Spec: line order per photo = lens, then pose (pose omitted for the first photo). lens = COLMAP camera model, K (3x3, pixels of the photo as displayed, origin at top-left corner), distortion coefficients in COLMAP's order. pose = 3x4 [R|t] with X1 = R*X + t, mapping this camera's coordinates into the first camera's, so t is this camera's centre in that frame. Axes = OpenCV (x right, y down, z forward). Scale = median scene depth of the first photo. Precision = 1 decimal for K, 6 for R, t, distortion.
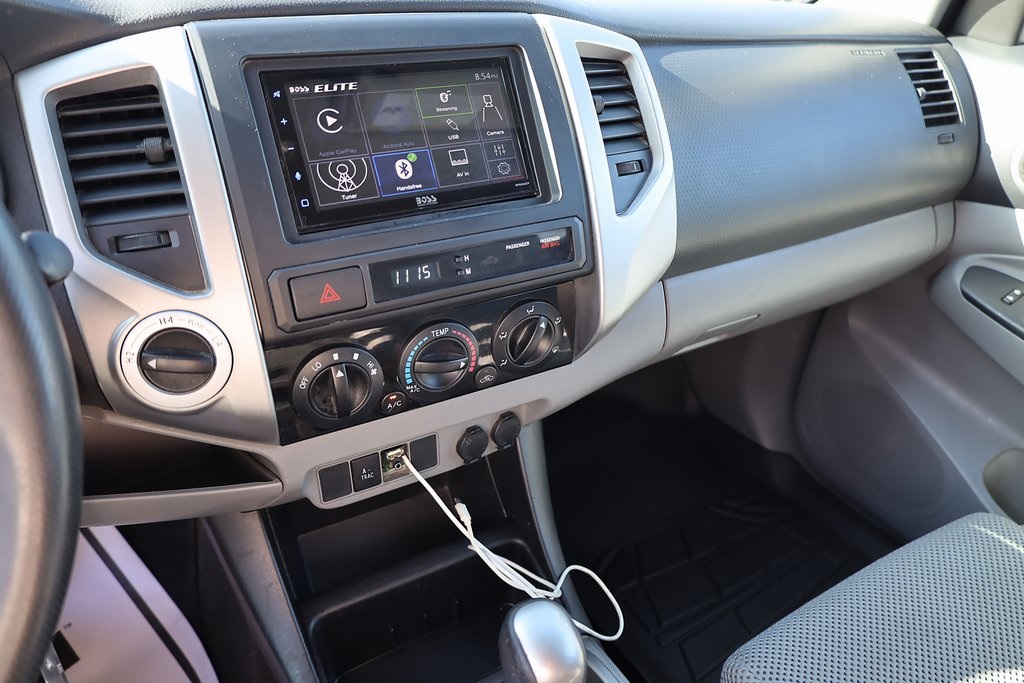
lens RADIAL K [[703.7, 0, 512.0], [0, 703.7, 341.5], [0, 0, 1]] dist [-0.007198, -0.001775]
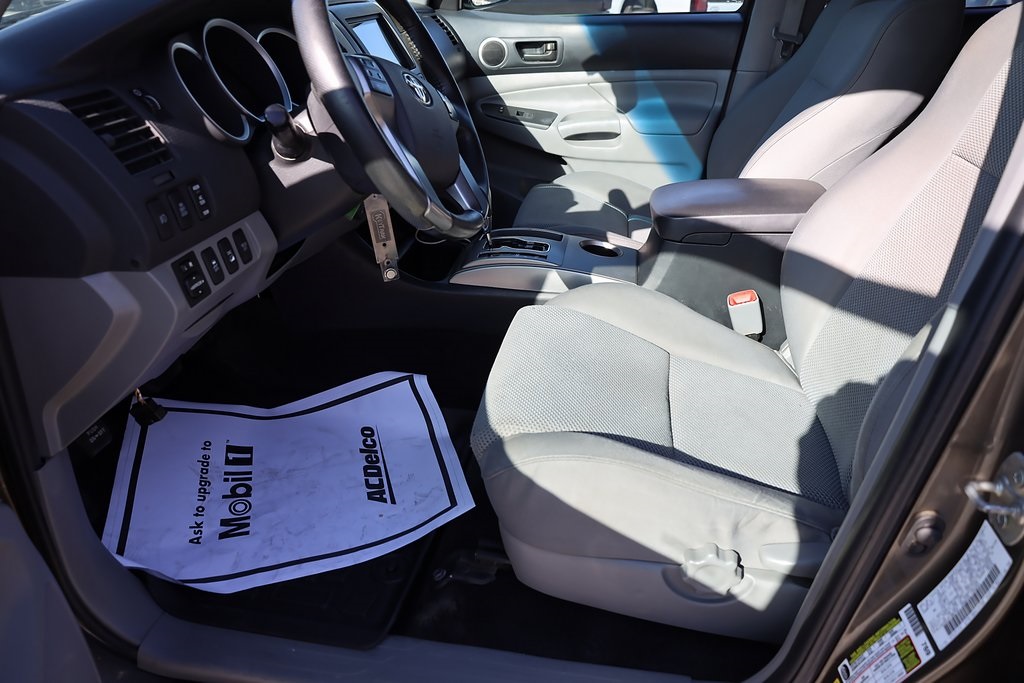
lens RADIAL K [[701.8, 0, 527.7], [0, 701.8, 344.5], [0, 0, 1]] dist [-0.019565, -0.001041]
pose [[0.602980, -0.395827, 0.692630, -2.049866], [0.410875, 0.898303, 0.155672, 0.540335], [-0.683811, 0.190717, 0.704294, -1.029399]]
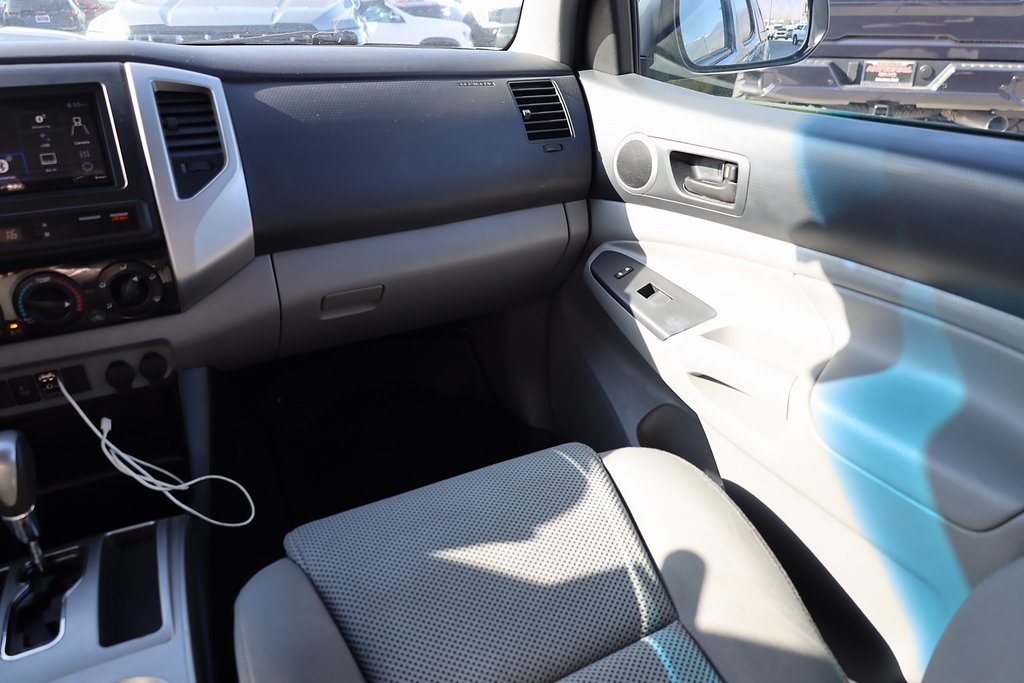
lens RADIAL K [[703.7, 0, 512.0], [0, 703.7, 341.5], [0, 0, 1]] dist [-0.007198, -0.001775]
pose [[0.998762, -0.013191, -0.047962, 0.954946], [0.009902, 0.997623, -0.068186, 0.227753], [0.048748, 0.067627, 0.996519, -0.384999]]
